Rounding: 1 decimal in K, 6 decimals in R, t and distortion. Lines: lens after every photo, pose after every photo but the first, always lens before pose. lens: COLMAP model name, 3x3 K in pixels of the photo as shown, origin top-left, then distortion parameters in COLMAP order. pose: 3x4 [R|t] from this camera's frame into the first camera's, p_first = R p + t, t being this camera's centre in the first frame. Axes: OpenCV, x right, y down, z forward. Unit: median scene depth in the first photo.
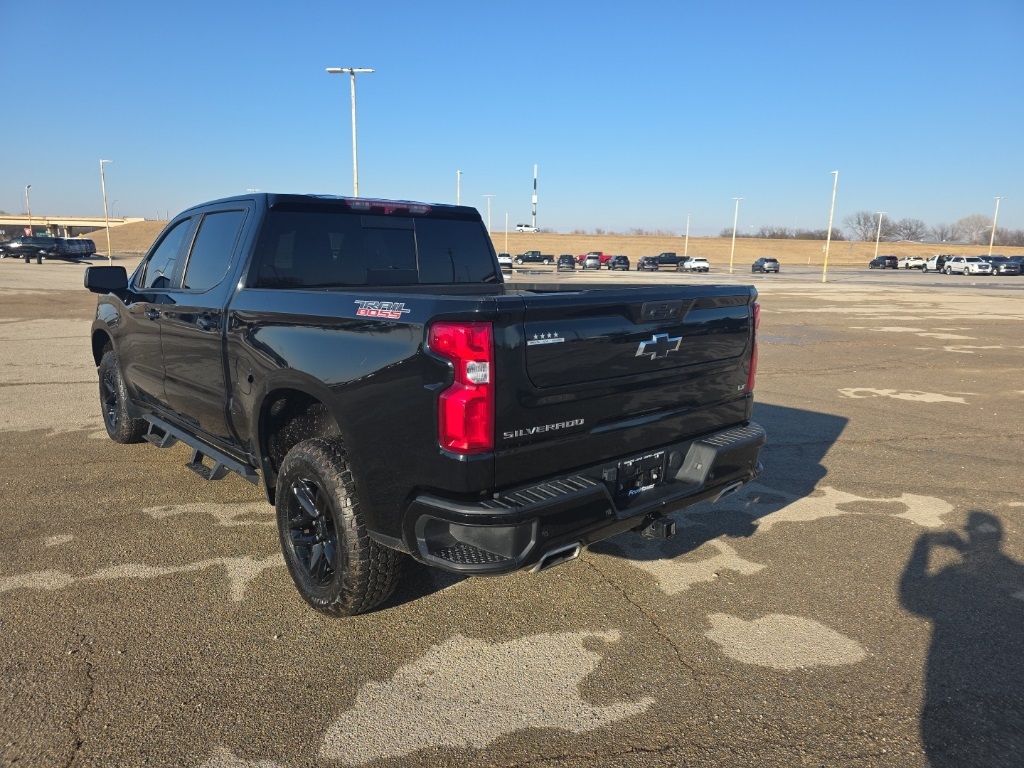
lens RADIAL K [[683.4, 0, 506.9], [0, 683.4, 388.6], [0, 0, 1]] dist [0.066612, -0.054729]
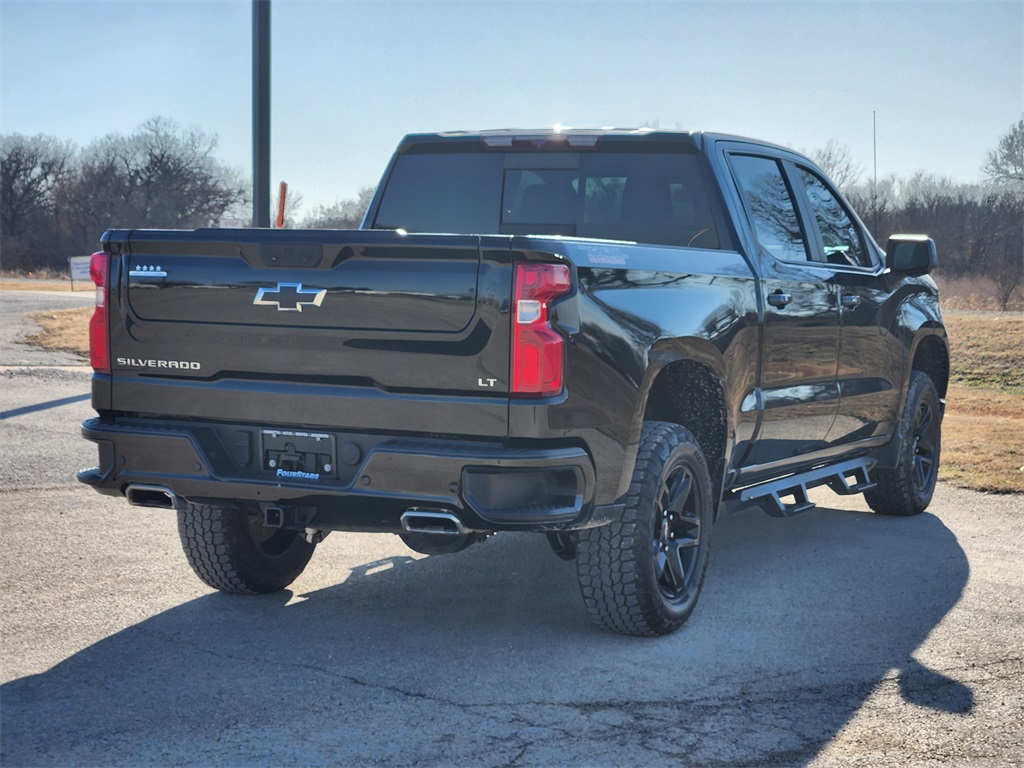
lens RADIAL K [[1849.3, 0, 517.5], [0, 1849.3, 384.0], [0, 0, 1]] dist [-0.007343, 0.000000]
pose [[0.395324, 0.070803, -0.915809, 1.642958], [-0.185855, 0.982568, -0.004264, 0.001244], [0.899542, 0.171894, 0.401592, 0.240059]]
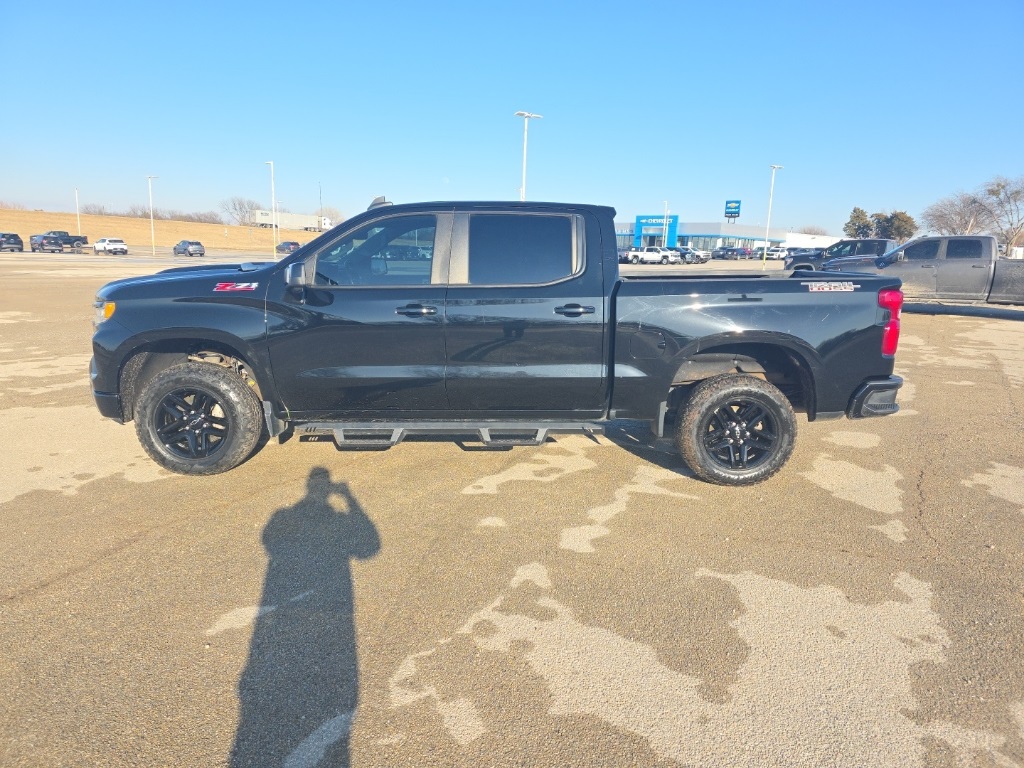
lens RADIAL K [[683.4, 0, 514.3], [0, 683.4, 380.2], [0, 0, 1]] dist [0.066612, -0.054729]
pose [[0.657678, -0.134178, 0.741253, -1.332703], [0.125103, 0.989799, 0.068170, -0.063149], [-0.742839, 0.047899, 0.667755, 0.259475]]
